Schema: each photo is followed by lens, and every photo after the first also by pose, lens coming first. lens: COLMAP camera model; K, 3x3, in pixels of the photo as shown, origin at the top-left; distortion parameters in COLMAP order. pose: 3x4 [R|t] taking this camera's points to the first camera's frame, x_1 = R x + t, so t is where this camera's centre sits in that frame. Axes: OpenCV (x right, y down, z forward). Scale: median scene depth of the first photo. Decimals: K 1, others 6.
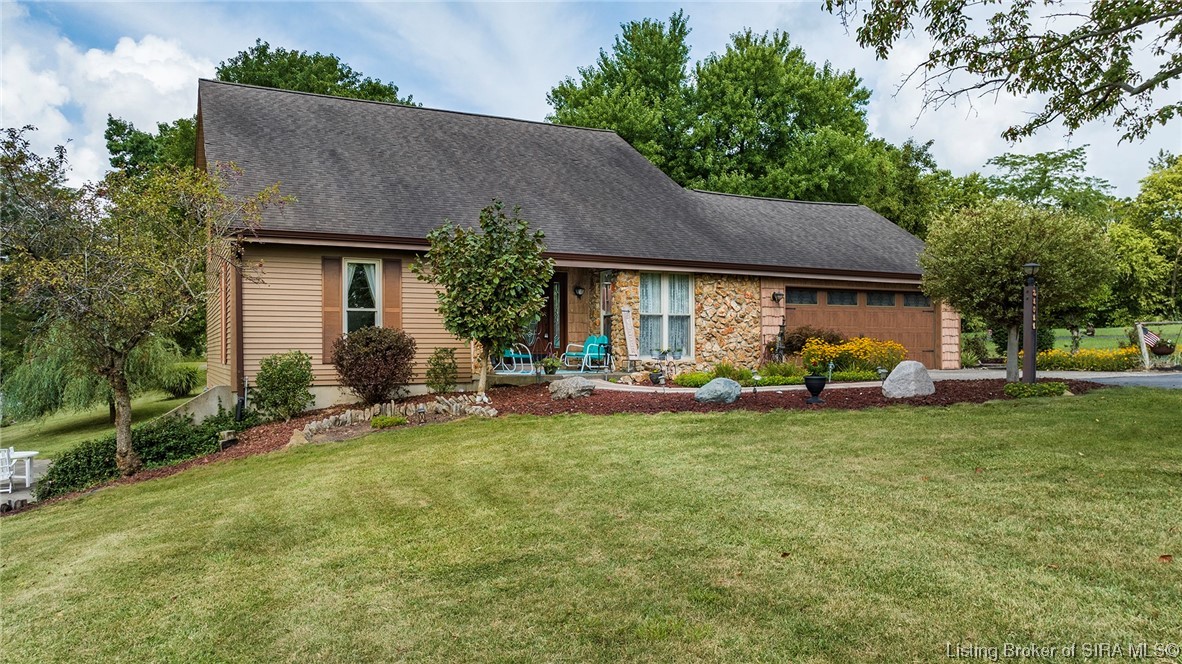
lens RADIAL K [[869.6, 0, 592.9], [0, 869.6, 387.9], [0, 0, 1]] dist [-0.005320, 0.010381]
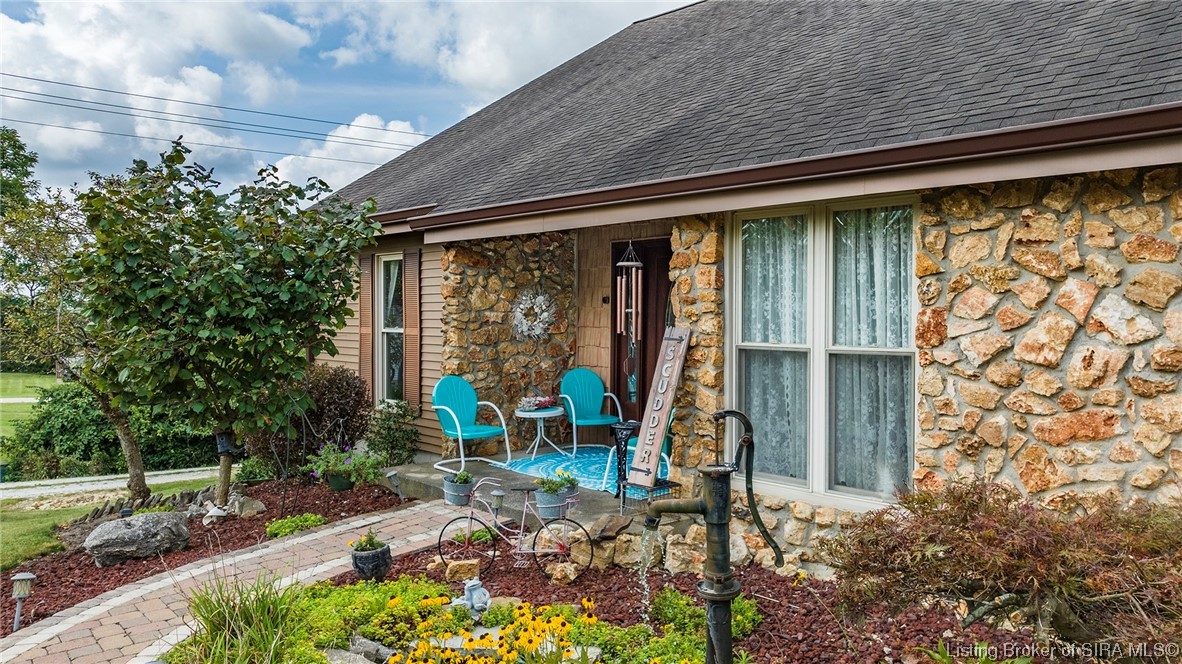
lens RADIAL K [[900.8, 0, 591.0], [0, 900.8, 332.0], [0, 0, 1]] dist [0.004529, 0.002431]
pose [[0.262946, 0.037373, -0.964086, 0.347024], [-0.018364, 0.999262, 0.033728, -0.096172], [0.964636, 0.008836, 0.263439, 0.817205]]
